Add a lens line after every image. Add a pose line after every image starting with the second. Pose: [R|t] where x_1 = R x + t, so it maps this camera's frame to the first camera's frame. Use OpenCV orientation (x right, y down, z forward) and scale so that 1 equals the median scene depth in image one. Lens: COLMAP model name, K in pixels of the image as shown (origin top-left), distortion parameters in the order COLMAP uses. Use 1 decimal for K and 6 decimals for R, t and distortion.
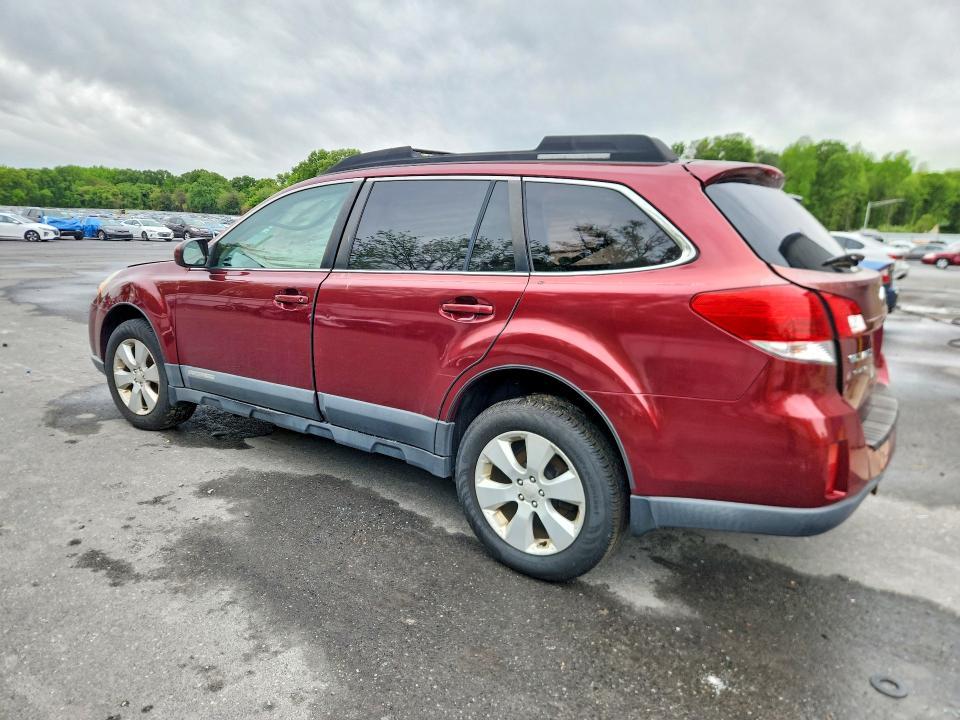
lens RADIAL K [[729.6, 0, 480.0], [0, 729.6, 360.0], [0, 0, 1]] dist [0.001130, -0.001290]
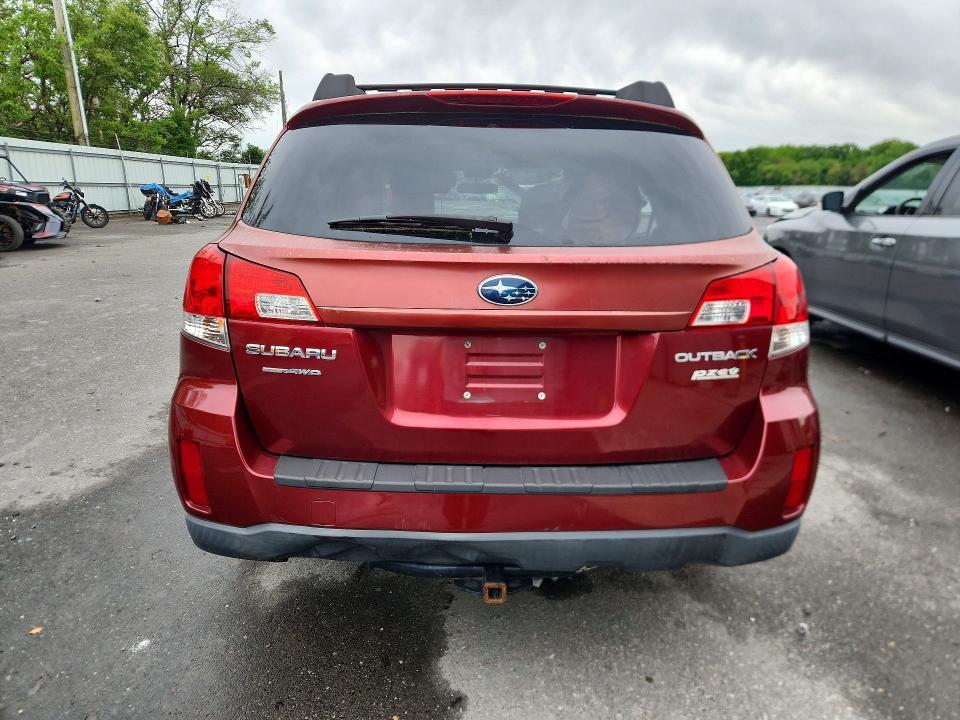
lens RADIAL K [[729.6, 0, 480.0], [0, 729.6, 360.0], [0, 0, 1]] dist [0.001130, -0.001290]
pose [[0.517759, 0.167997, -0.838870, 0.170502], [-0.146353, 0.983469, 0.106625, -0.013680], [0.842916, 0.067565, 0.533787, 0.108149]]
